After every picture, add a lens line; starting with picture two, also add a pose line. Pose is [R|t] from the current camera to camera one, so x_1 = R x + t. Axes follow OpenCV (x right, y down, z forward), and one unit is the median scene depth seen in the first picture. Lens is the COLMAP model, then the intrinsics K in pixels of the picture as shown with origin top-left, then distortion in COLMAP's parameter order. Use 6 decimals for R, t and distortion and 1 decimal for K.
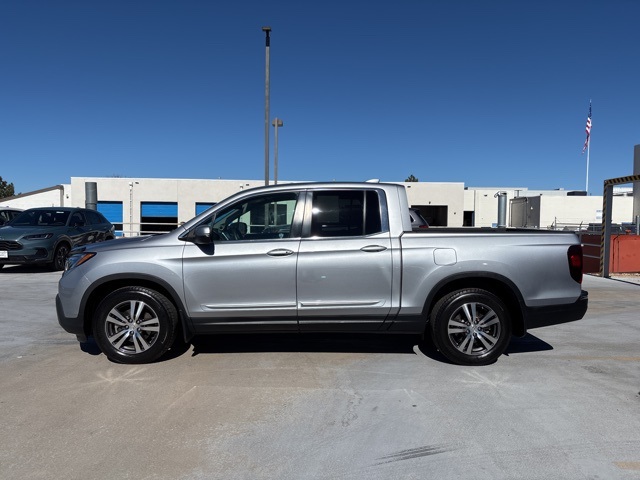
lens RADIAL K [[481.8, 0, 320.0], [0, 481.8, 240.0], [0, 0, 1]] dist [0.053316, -0.056123]
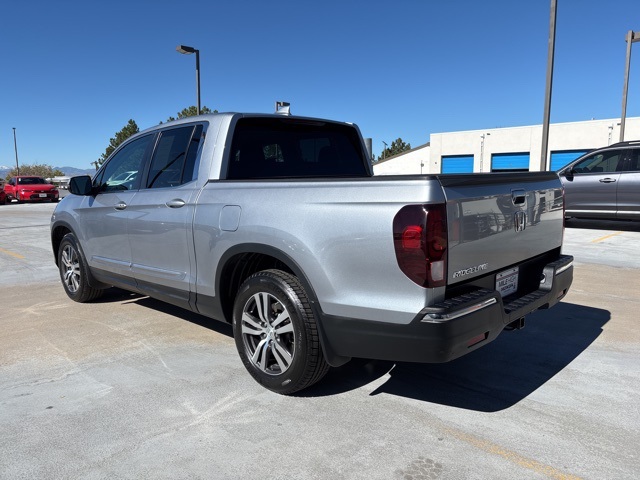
lens RADIAL K [[481.8, 0, 320.0], [0, 481.8, 240.0], [0, 0, 1]] dist [0.053316, -0.056123]
pose [[0.701479, 0.073492, -0.708890, 0.813717], [-0.005561, 0.995203, 0.097672, -0.000780], [0.712668, -0.064572, 0.698523, 0.622110]]
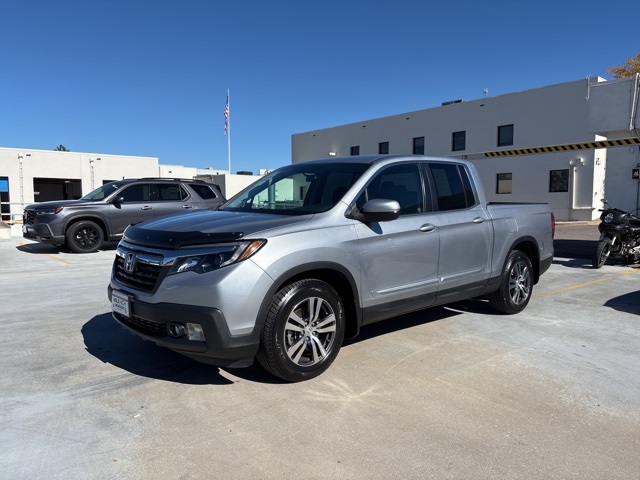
lens RADIAL K [[481.8, 0, 320.0], [0, 481.8, 240.0], [0, 0, 1]] dist [0.053316, -0.056123]
pose [[0.757073, -0.058794, 0.650679, -0.863253], [0.027905, 0.997944, 0.057704, -0.010780], [-0.652734, -0.025529, 0.757157, 0.407788]]
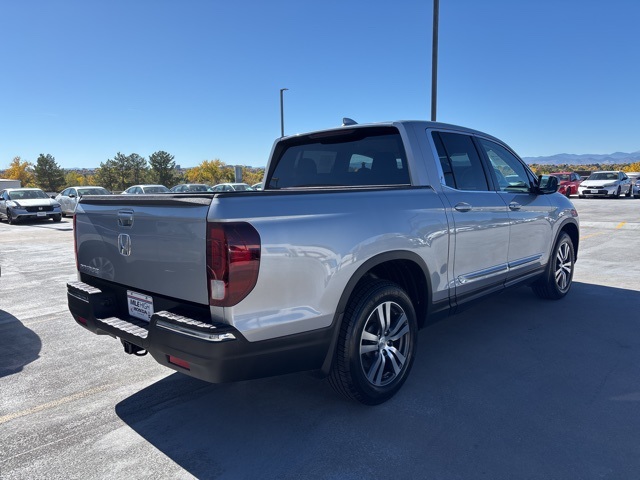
lens RADIAL K [[481.8, 0, 320.0], [0, 481.8, 240.0], [0, 0, 1]] dist [0.053316, -0.056123]
pose [[-0.705441, 0.094535, -0.702436, 0.807503], [-0.006603, 0.990145, 0.139887, -0.056479], [0.708738, 0.103320, -0.697865, 1.801927]]
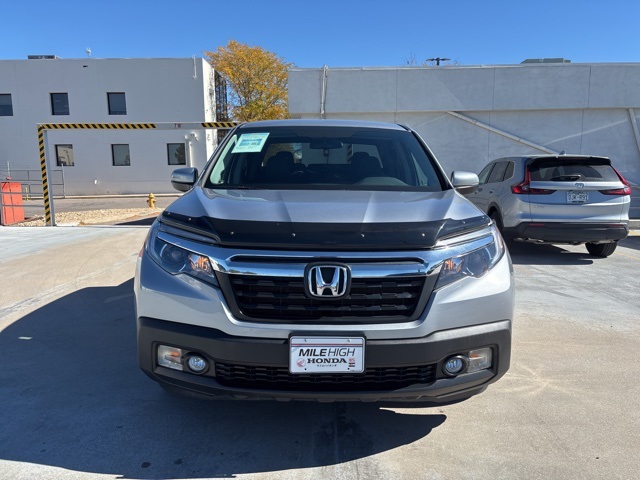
lens RADIAL K [[481.8, 0, 320.0], [0, 481.8, 240.0], [0, 0, 1]] dist [0.053316, -0.056123]
pose [[0.010973, -0.143607, 0.989574, -1.028853], [0.036020, 0.989048, 0.143131, -0.041884], [-0.999291, 0.034073, 0.016026, 1.196051]]
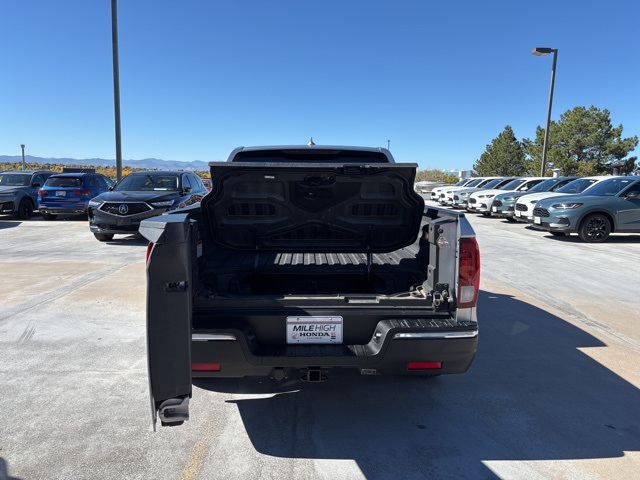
lens RADIAL K [[481.8, 0, 320.0], [0, 481.8, 240.0], [0, 0, 1]] dist [0.053316, -0.056123]
pose [[0.006569, 0.112912, -0.993583, 1.109171], [-0.050641, 0.992367, 0.112439, -0.059628], [0.998695, 0.049578, 0.012237, 1.217098]]
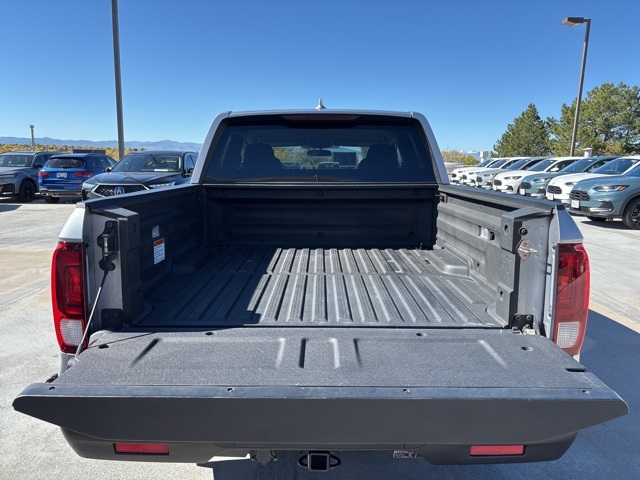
lens RADIAL K [[481.8, 0, 320.0], [0, 481.8, 240.0], [0, 0, 1]] dist [0.053316, -0.056123]
pose [[-0.024543, 0.149539, -0.988451, 0.891498], [-0.049424, 0.987358, 0.150601, -0.053073], [0.998476, 0.052549, -0.016842, 1.223947]]
